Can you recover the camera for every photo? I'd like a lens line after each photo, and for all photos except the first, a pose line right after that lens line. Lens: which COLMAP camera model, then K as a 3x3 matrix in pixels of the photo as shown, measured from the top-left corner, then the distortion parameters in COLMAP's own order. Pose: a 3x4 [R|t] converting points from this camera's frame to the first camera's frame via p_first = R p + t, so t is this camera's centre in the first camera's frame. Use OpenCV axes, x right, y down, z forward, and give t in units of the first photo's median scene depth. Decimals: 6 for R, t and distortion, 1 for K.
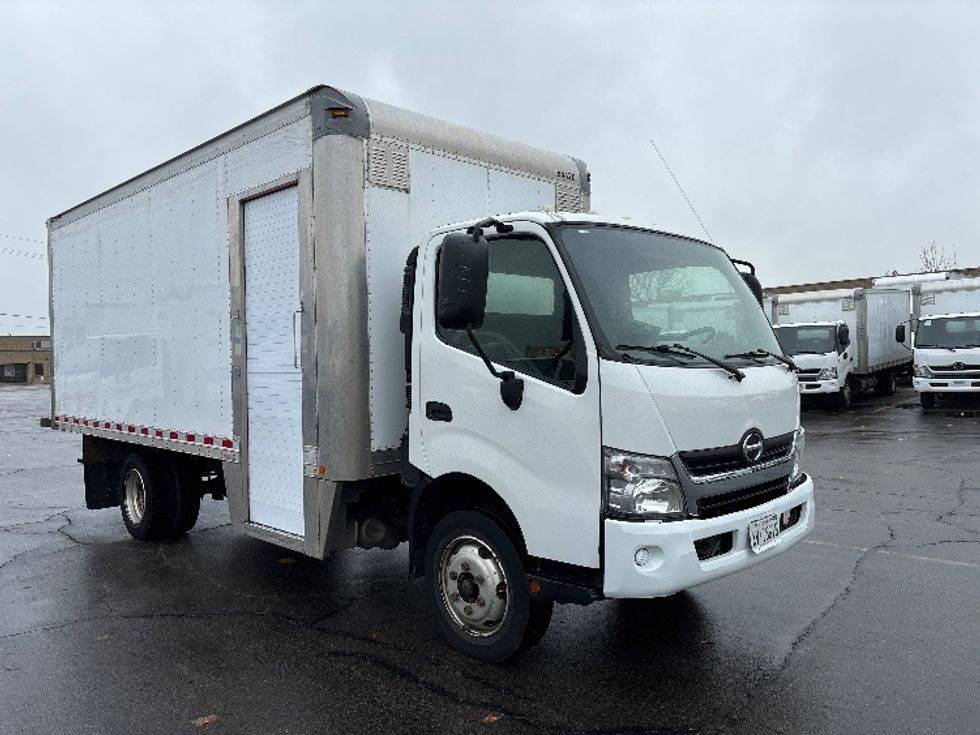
lens RADIAL K [[735.1, 0, 490.0], [0, 735.1, 367.5], [0, 0, 1]] dist [0.027550, -0.000093]
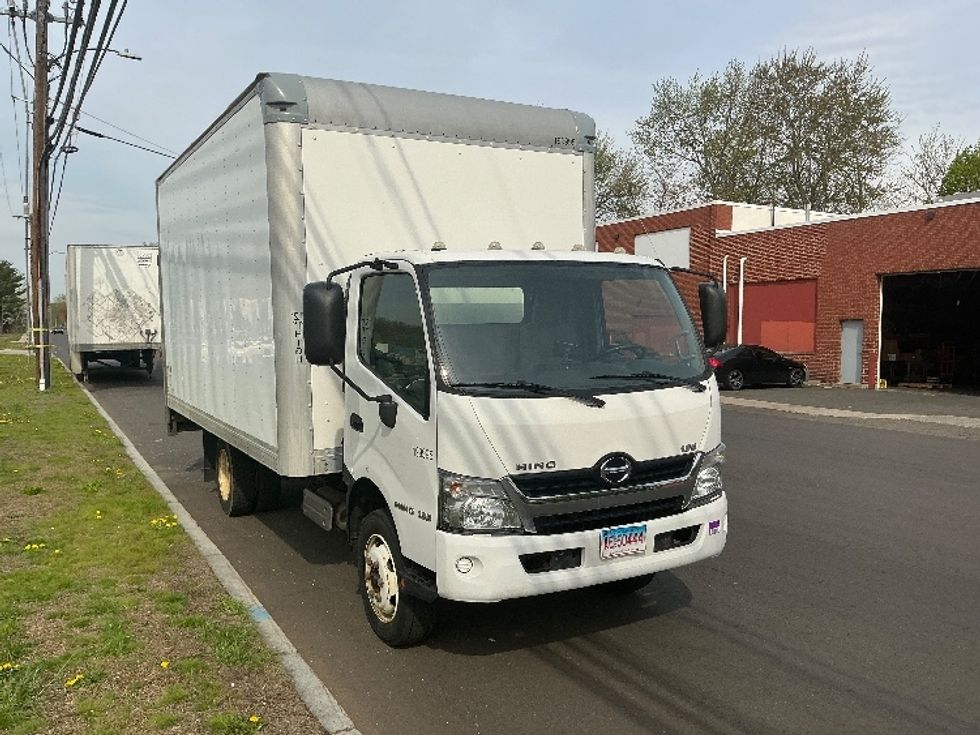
lens RADIAL K [[801.1, 0, 490.0], [0, 801.1, 367.5], [0, 0, 1]] dist [0.002677, 0.000267]
pose [[0.960128, 0.015736, -0.279118, 0.516372], [-0.001983, 0.998773, 0.049488, -0.096820], [0.279554, -0.046962, 0.958981, -0.144571]]
